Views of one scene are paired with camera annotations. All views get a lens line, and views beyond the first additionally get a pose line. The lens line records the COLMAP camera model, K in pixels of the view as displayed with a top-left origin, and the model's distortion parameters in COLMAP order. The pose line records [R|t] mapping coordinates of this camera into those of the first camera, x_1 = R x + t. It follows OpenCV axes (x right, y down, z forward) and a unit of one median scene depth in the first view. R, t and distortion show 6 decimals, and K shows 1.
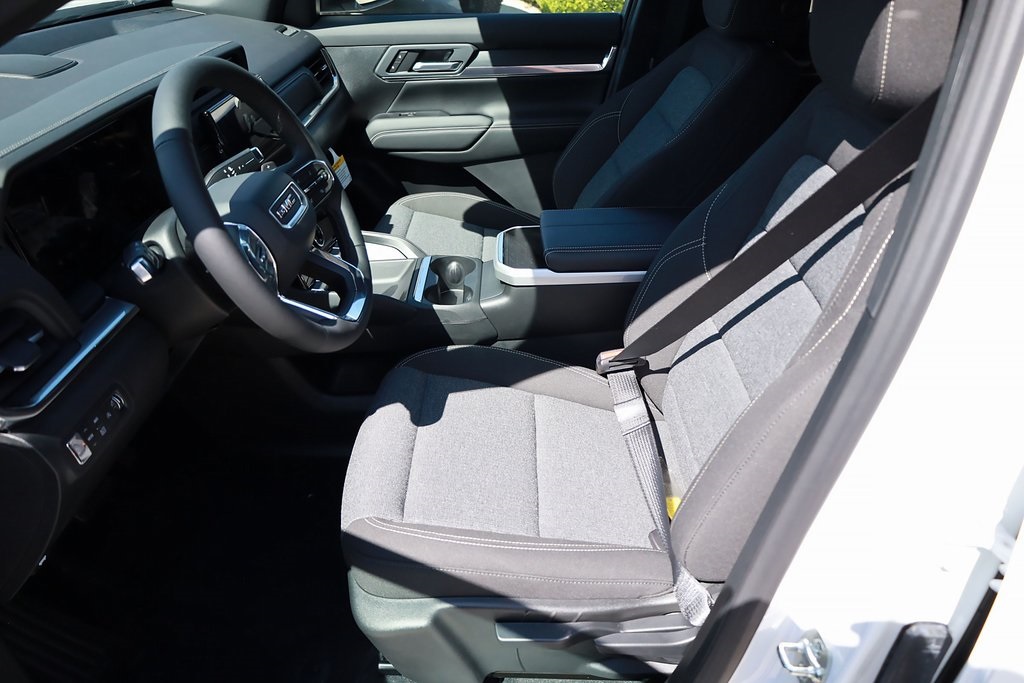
lens RADIAL K [[709.3, 0, 515.4], [0, 709.3, 344.8], [0, 0, 1]] dist [0.002236, -0.006232]
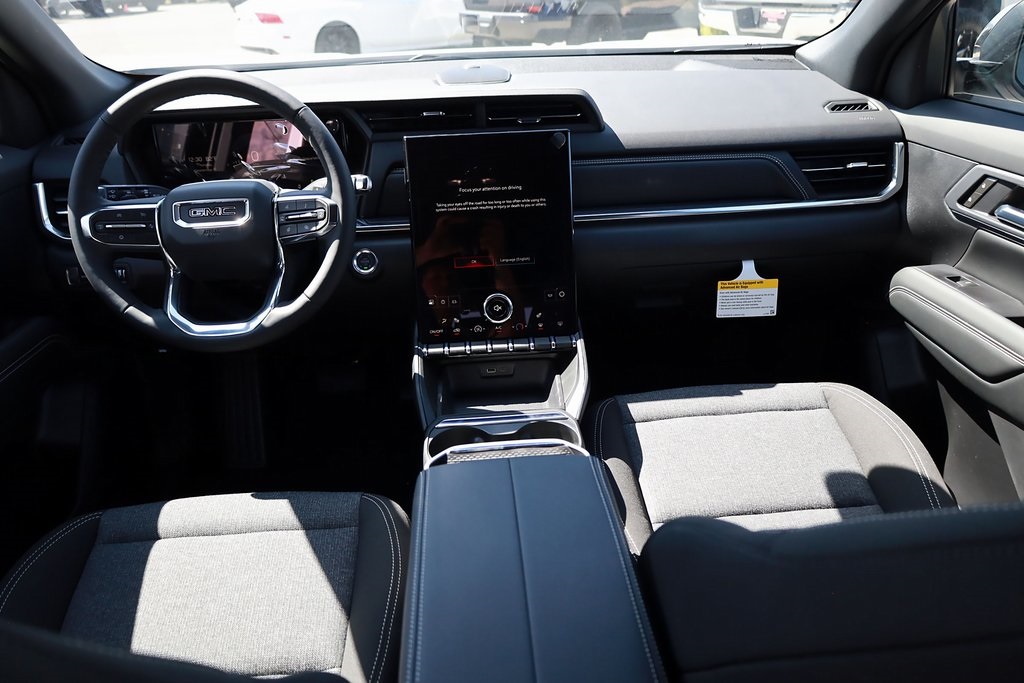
lens RADIAL K [[709.3, 0, 515.4], [0, 709.3, 344.8], [0, 0, 1]] dist [0.002236, -0.006232]
pose [[0.058464, 0.465831, -0.882940, 0.377995], [-0.504577, 0.776949, 0.376500, -0.341152], [0.861385, 0.423500, 0.280471, 0.592171]]
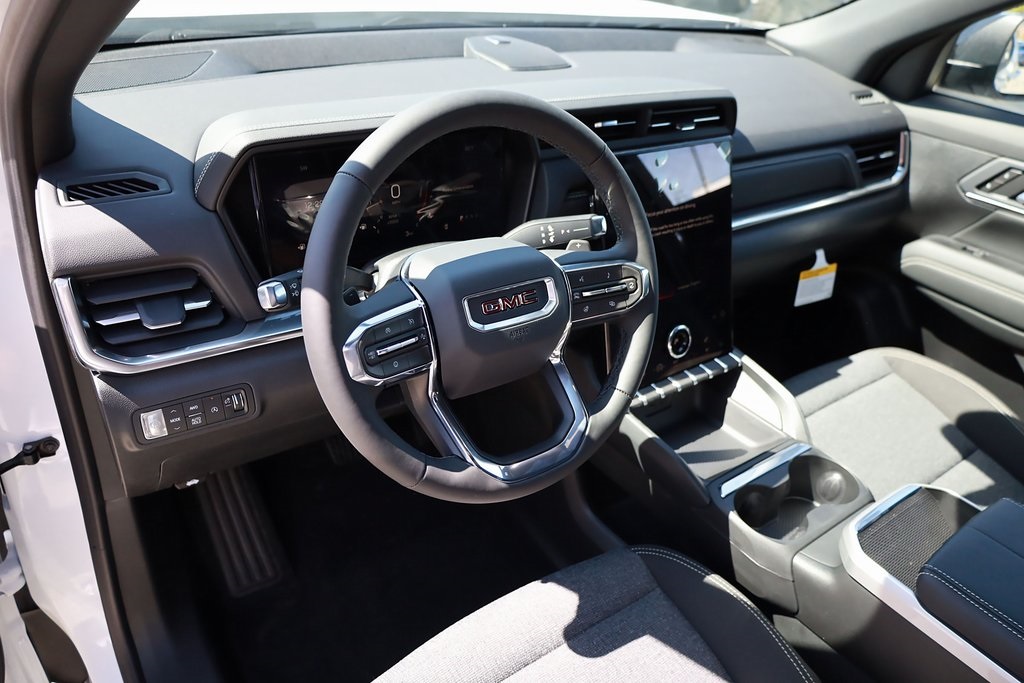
lens RADIAL K [[709.3, 0, 515.4], [0, 709.3, 344.8], [0, 0, 1]] dist [0.002236, -0.006232]
pose [[0.572726, 0.491859, -0.655789, 0.097192], [-0.515884, 0.837971, 0.177959, -0.149265], [0.637063, 0.236389, 0.733669, 0.239075]]
